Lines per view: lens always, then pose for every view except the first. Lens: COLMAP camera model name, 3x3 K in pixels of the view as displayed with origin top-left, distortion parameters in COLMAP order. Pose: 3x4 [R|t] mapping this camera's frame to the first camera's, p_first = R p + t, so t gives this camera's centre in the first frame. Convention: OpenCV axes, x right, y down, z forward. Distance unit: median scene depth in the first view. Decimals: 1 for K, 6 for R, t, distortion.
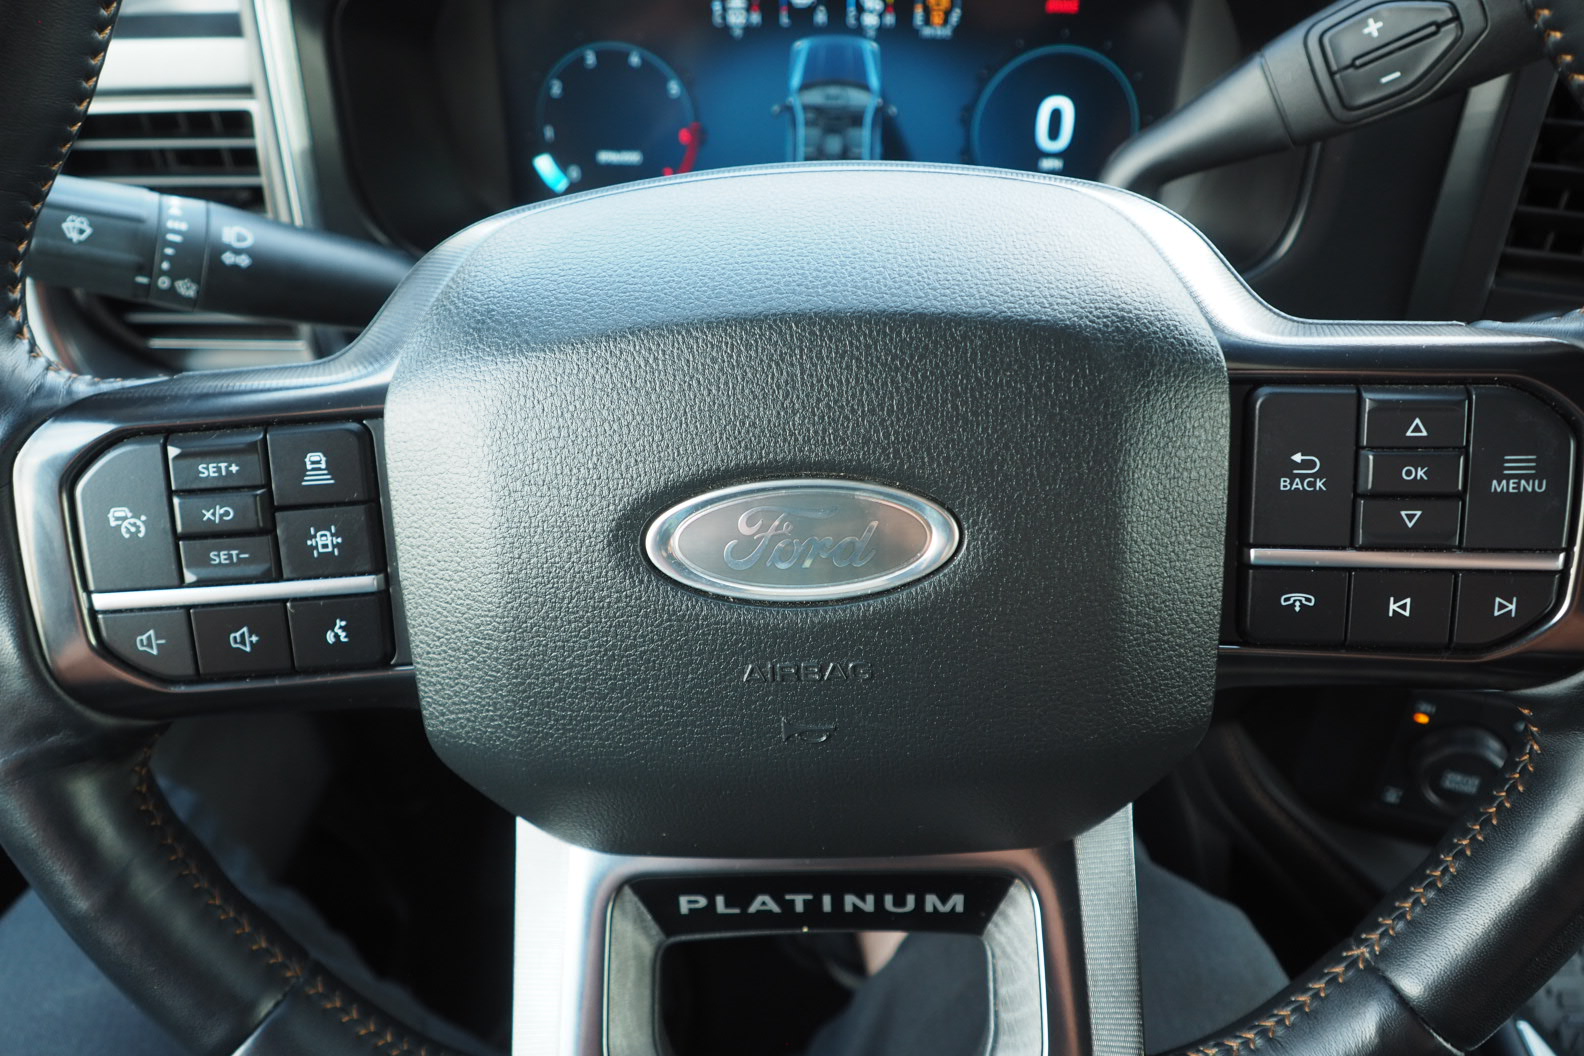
lens RADIAL K [[1138.7, 0, 782.7], [0, 1138.7, 532.3], [0, 0, 1]] dist [-0.039061, -0.005862]
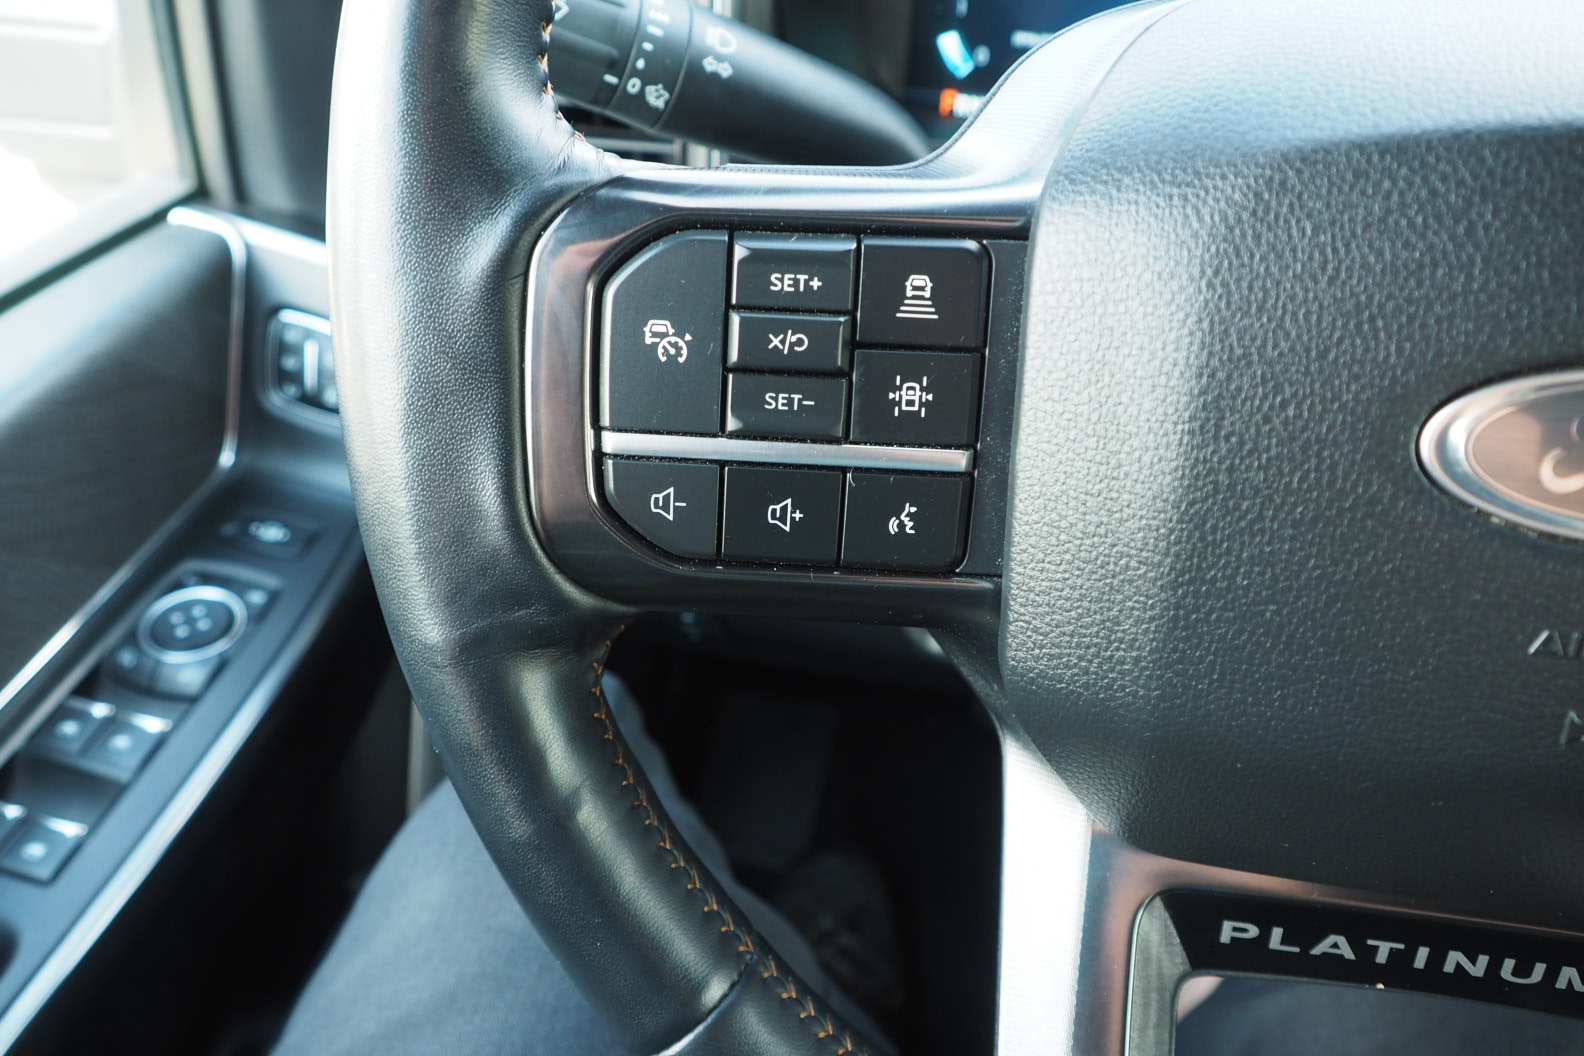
lens RADIAL K [[1138.7, 0, 793.7], [0, 1138.7, 526.3], [0, 0, 1]] dist [-0.039061, -0.005862]
pose [[0.984287, 0.118563, -0.130854, -0.372580], [-0.116232, 0.992899, 0.025337, 0.083061], [0.132929, -0.009729, 0.991078, 0.243550]]
